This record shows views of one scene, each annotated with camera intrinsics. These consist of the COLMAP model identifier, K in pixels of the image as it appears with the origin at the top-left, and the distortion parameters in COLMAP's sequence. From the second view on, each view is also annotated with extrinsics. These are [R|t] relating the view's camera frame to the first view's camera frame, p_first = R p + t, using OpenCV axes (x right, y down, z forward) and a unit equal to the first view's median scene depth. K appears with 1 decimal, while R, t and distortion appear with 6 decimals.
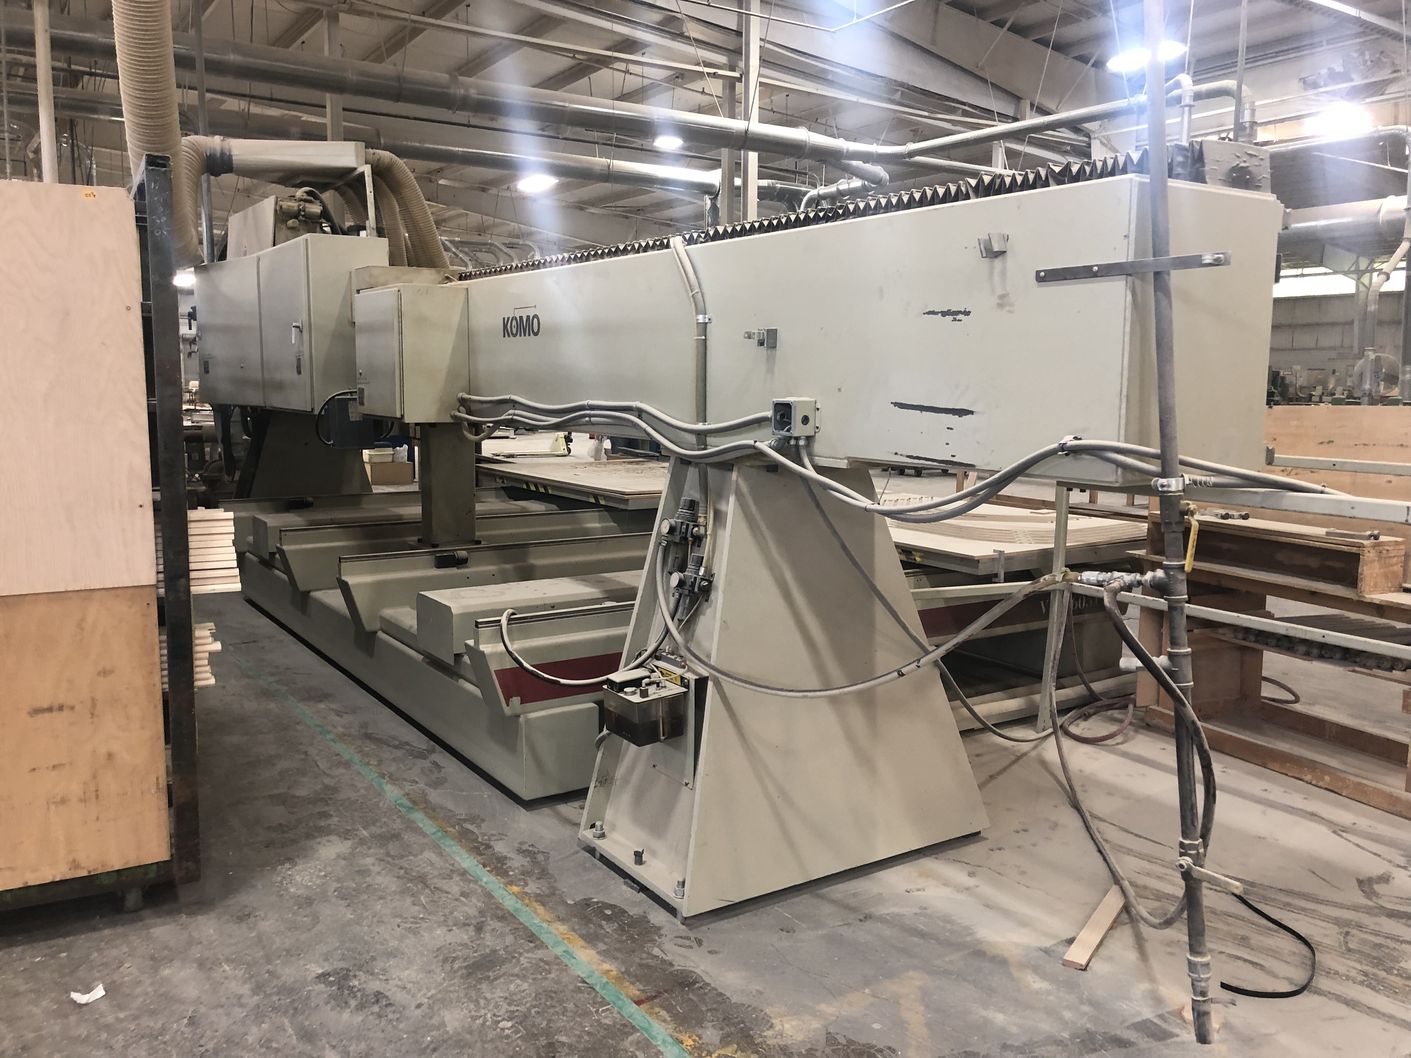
lens RADIAL K [[1159.0, 0, 710.9], [0, 1159.0, 512.4], [0, 0, 1]] dist [0.053015, -0.062682]
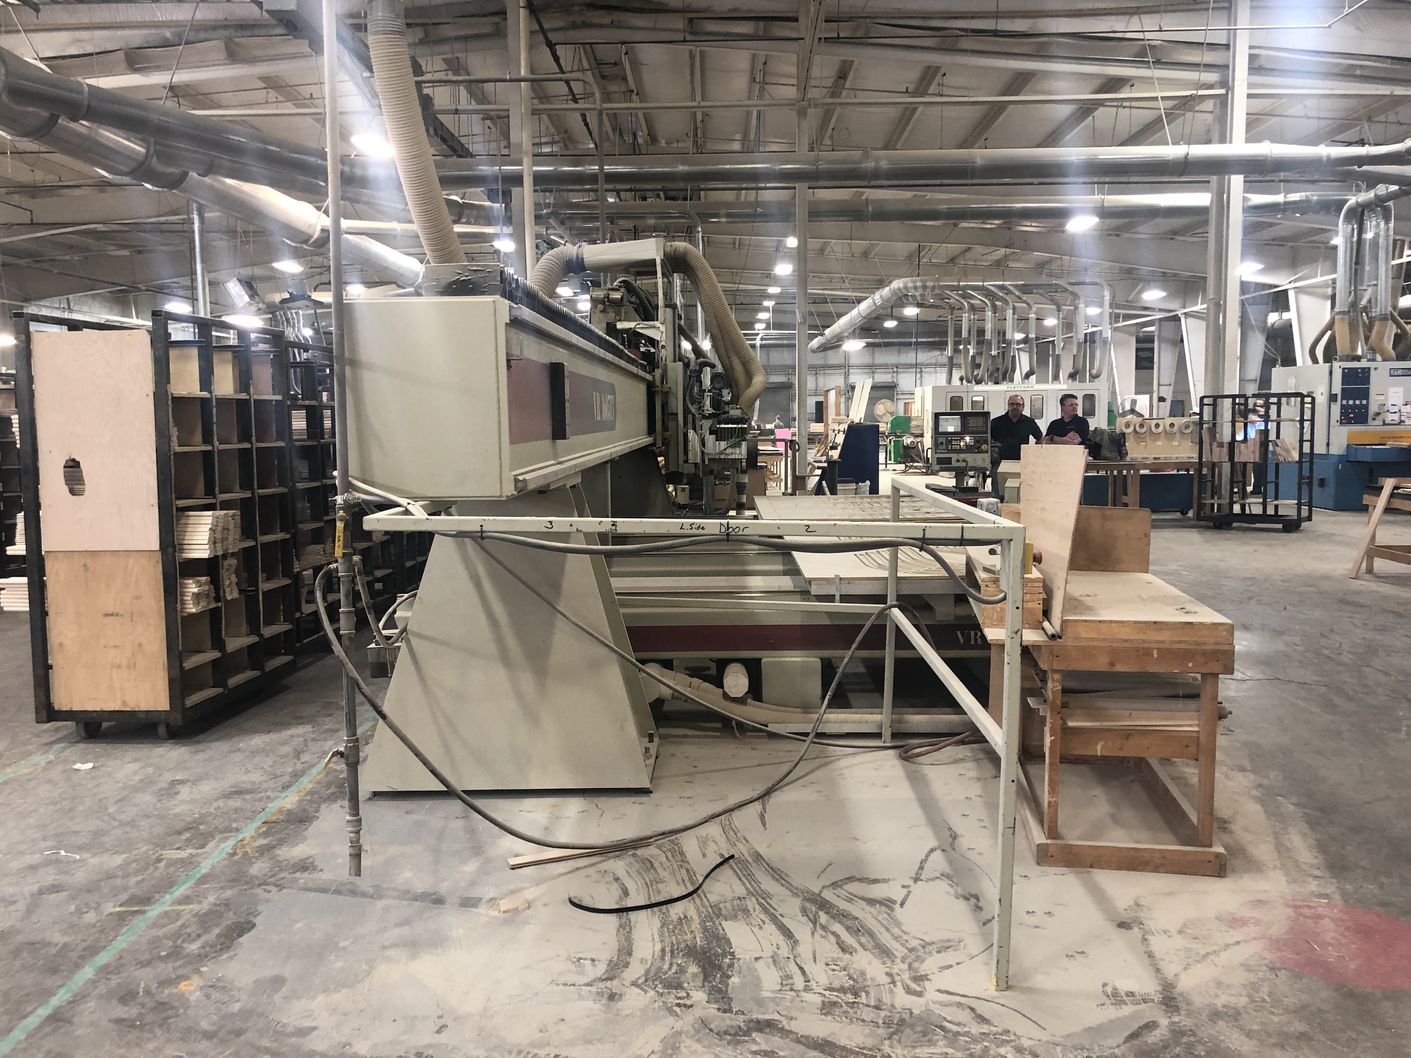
lens RADIAL K [[1155.0, 0, 705.5], [0, 1155.0, 529.0], [0, 0, 1]] dist [0.054452, -0.059640]
pose [[0.824215, 0.036585, -0.565093, 1.141311], [-0.046994, 0.998888, -0.003874, -0.001825], [0.564323, 0.029749, 0.825018, 0.015667]]
